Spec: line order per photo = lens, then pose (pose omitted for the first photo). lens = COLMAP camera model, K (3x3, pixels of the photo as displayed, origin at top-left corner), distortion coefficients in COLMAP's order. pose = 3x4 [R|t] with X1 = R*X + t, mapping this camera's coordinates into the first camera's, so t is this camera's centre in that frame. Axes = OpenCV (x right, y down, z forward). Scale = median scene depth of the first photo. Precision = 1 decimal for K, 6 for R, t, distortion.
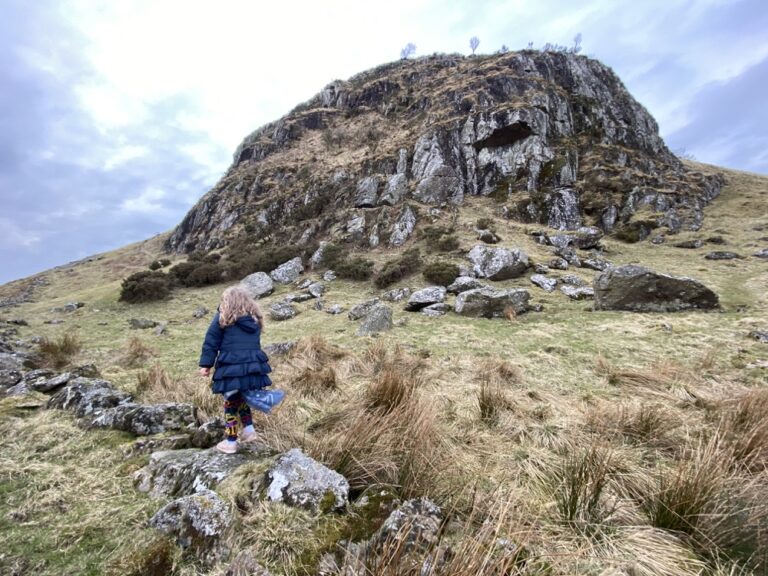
lens RADIAL K [[308.5, 0, 384.3], [0, 308.5, 287.7], [0, 0, 1]] dist [0.000013, 0.000003]
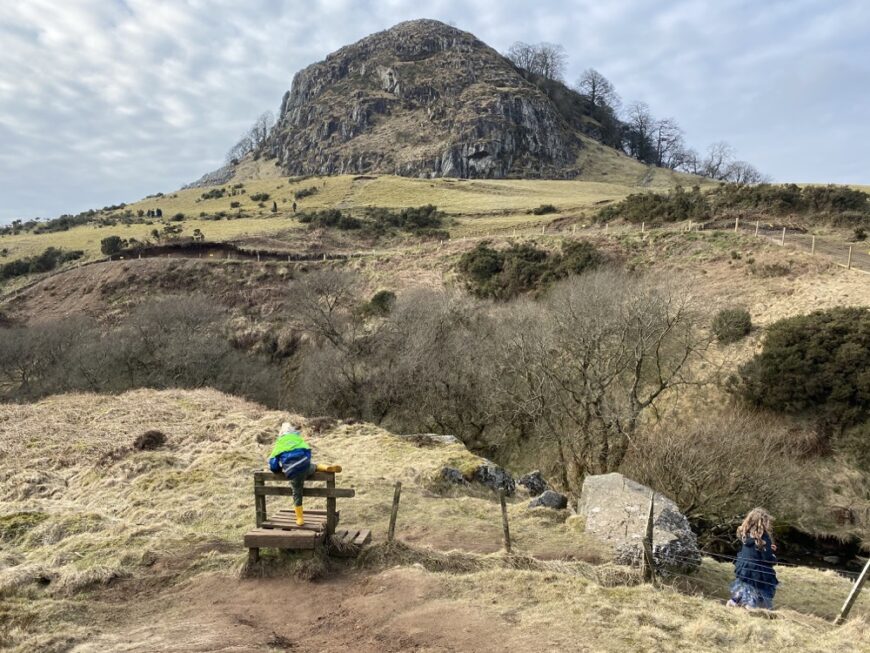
lens RADIAL K [[659.9, 0, 434.8], [0, 659.9, 326.1], [0, 0, 1]] dist [-0.001773, -0.000188]
pose [[0.999184, 0.017646, 0.036342, -0.119339], [-0.021038, 0.995236, 0.095195, 0.356046], [-0.034489, -0.095881, 0.994795, -4.168816]]
